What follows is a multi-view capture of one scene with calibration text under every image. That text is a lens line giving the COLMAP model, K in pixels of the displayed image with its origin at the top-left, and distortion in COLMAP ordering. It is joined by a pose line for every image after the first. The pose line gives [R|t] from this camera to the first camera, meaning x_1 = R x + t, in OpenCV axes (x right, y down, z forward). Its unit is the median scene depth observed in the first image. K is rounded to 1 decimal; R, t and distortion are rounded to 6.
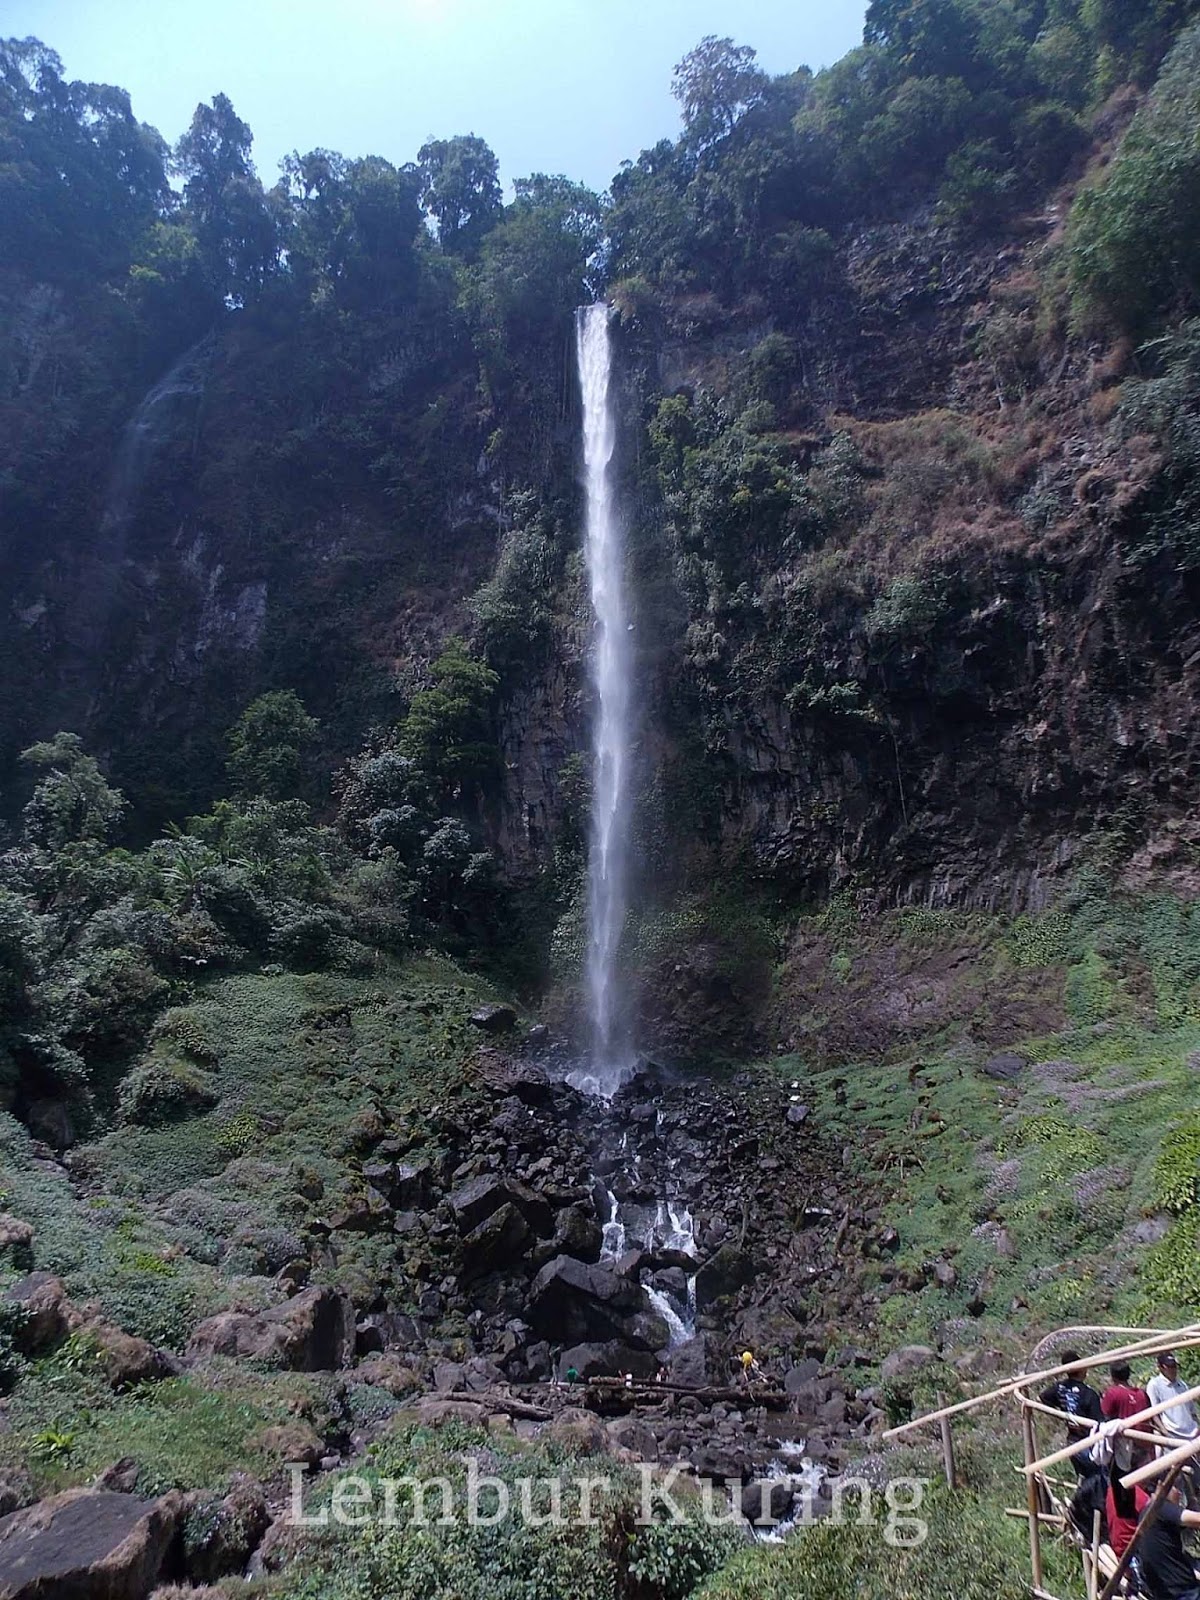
lens RADIAL K [[1057.4, 0, 600.0], [0, 1057.4, 800.0], [0, 0, 1]] dist [-0.000593, -0.003986]
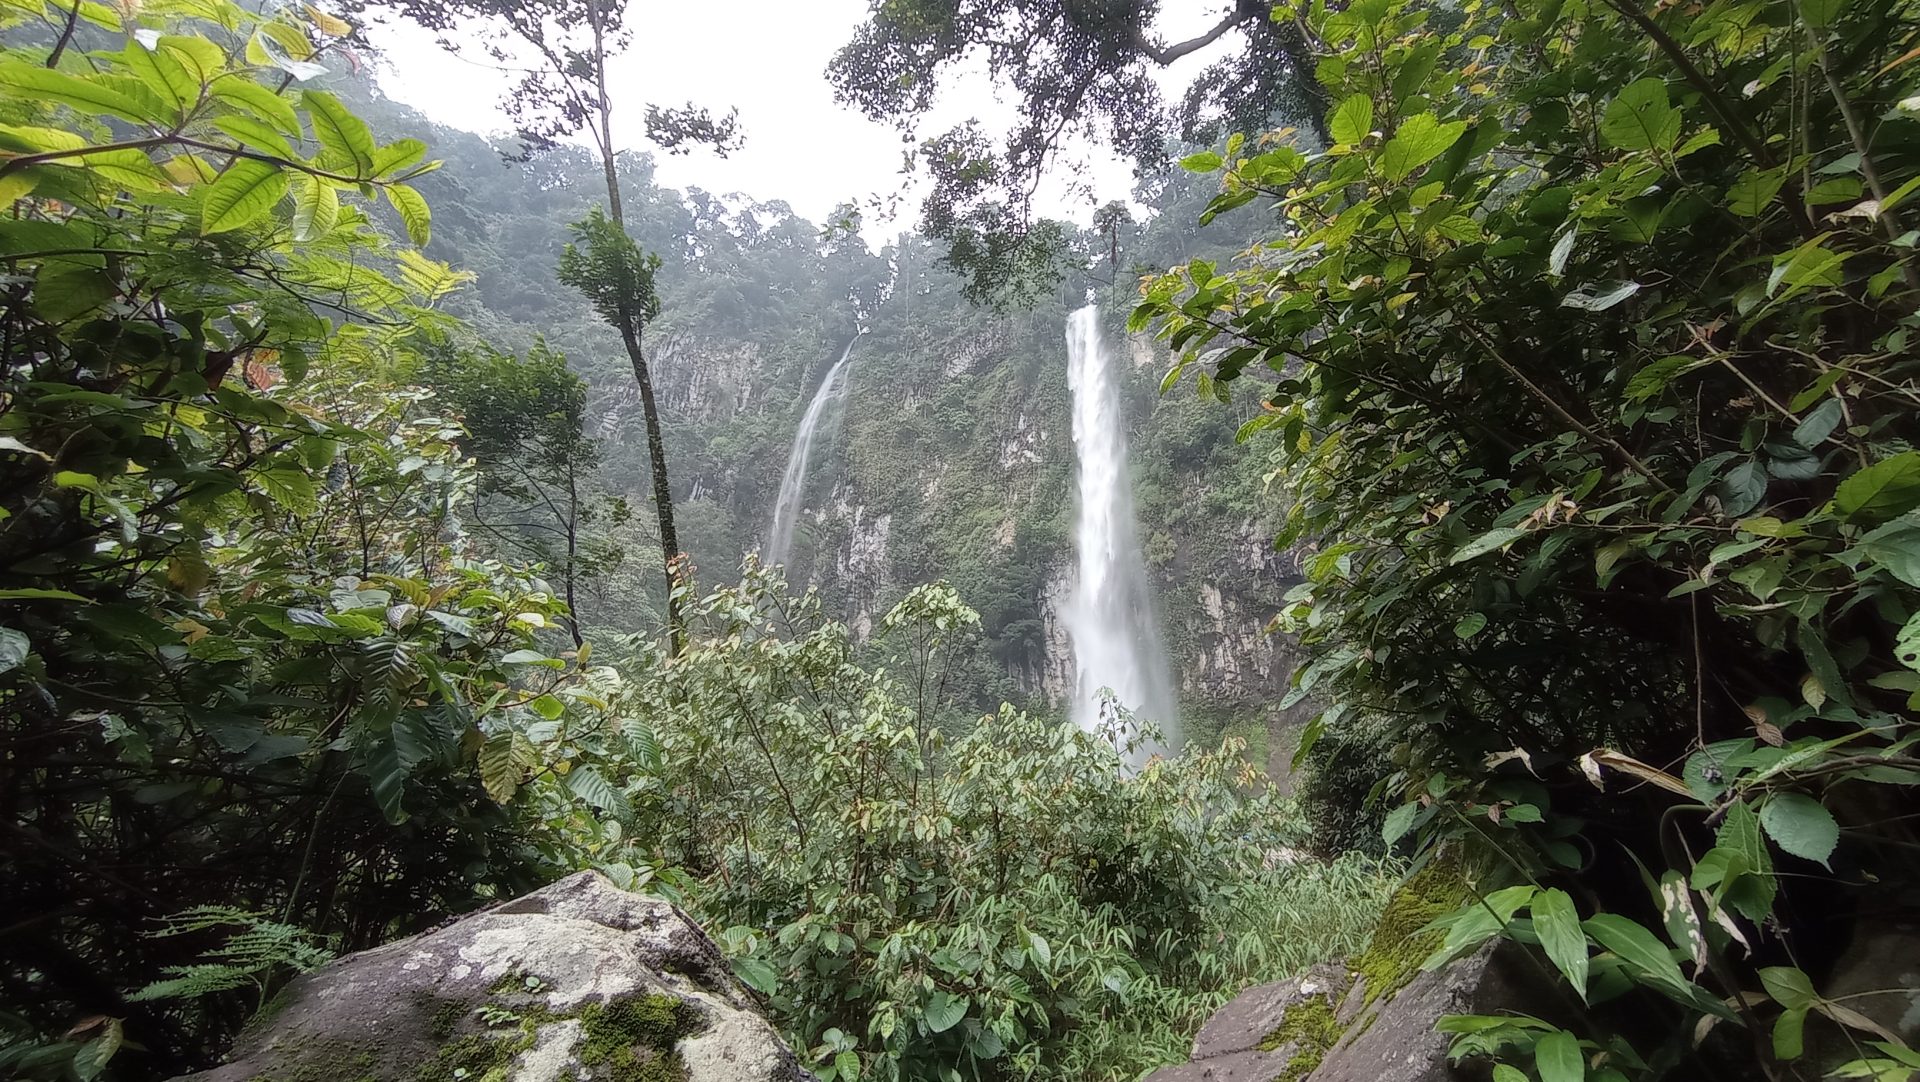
lens RADIAL K [[881.8, 0, 984.2], [0, 881.8, 535.6], [0, 0, 1]] dist [-0.061185, 0.000008]
pose [[0.968232, -0.093574, -0.231884, 0.141873], [0.075803, 0.993543, -0.084418, -0.077080], [0.238286, 0.064158, 0.969073, -0.261122]]
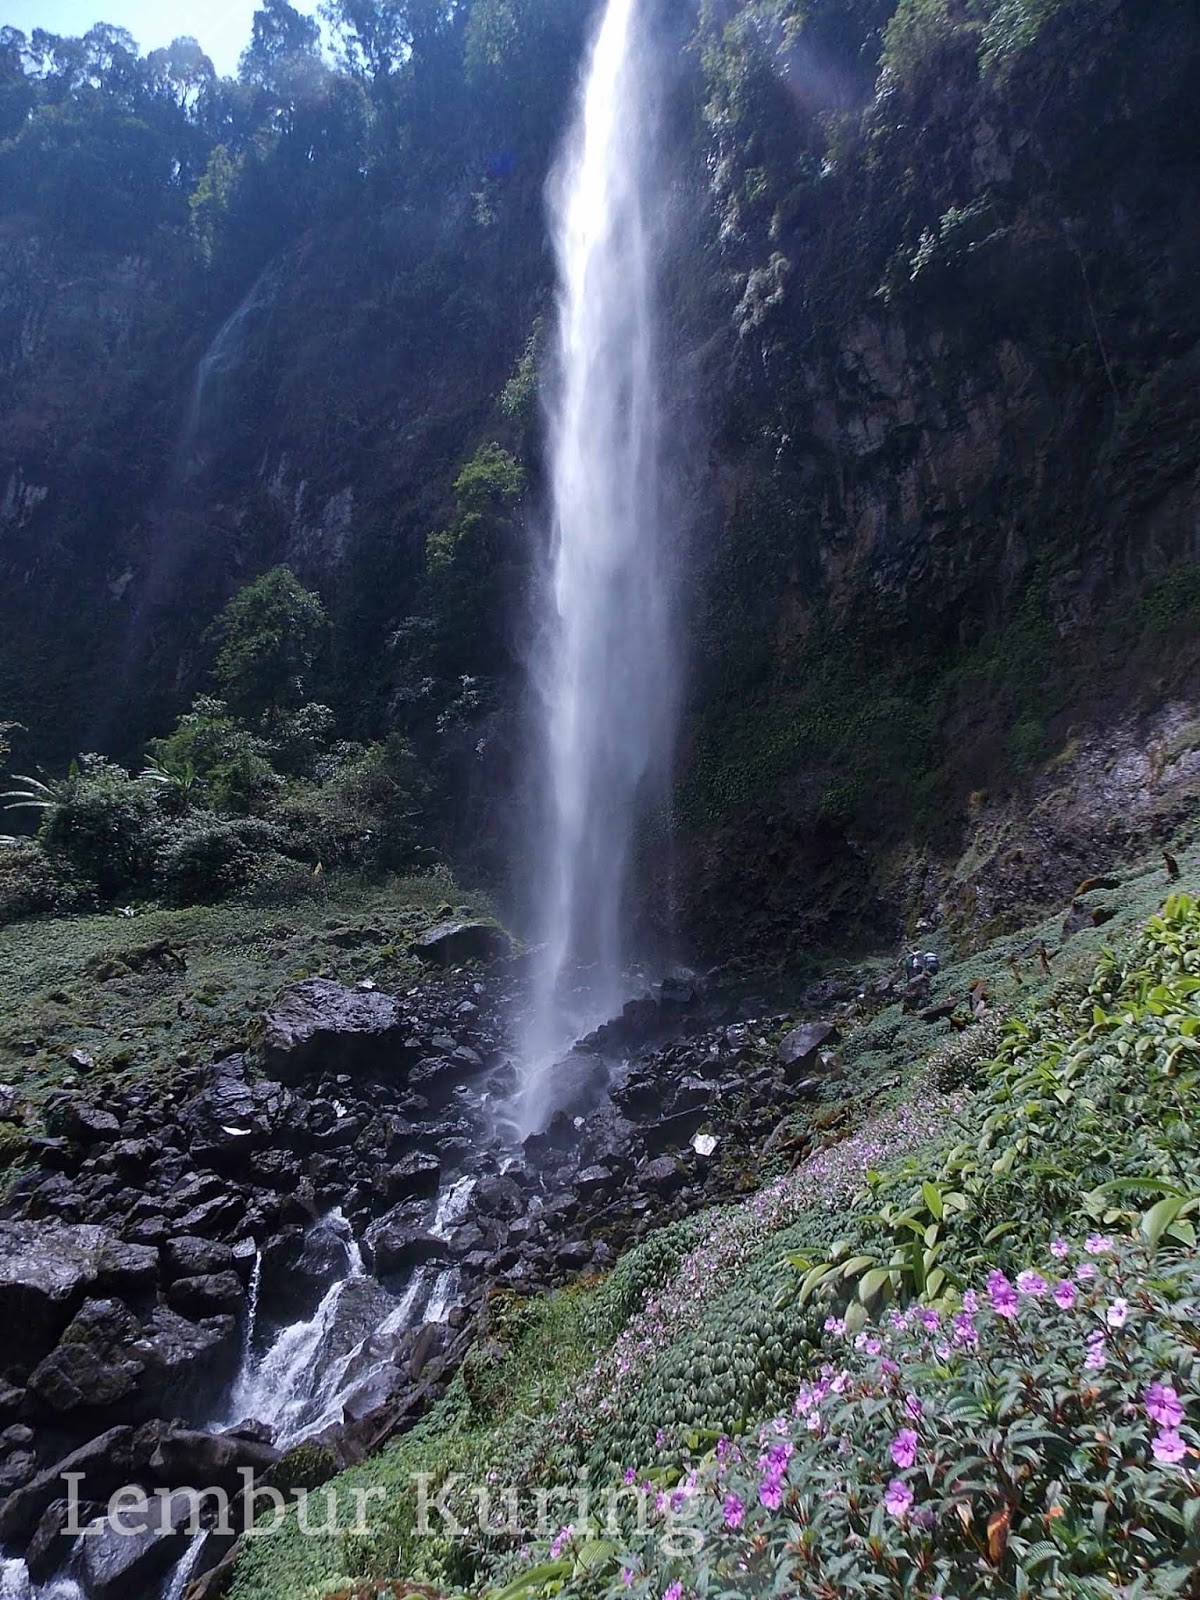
lens RADIAL K [[1057.4, 0, 600.0], [0, 1057.4, 800.0], [0, 0, 1]] dist [-0.000593, -0.003986]
pose [[0.898885, -0.175822, -0.401363, 0.200277], [0.174412, 0.983845, -0.040375, 0.140703], [0.401978, -0.033710, 0.915029, 0.406199]]
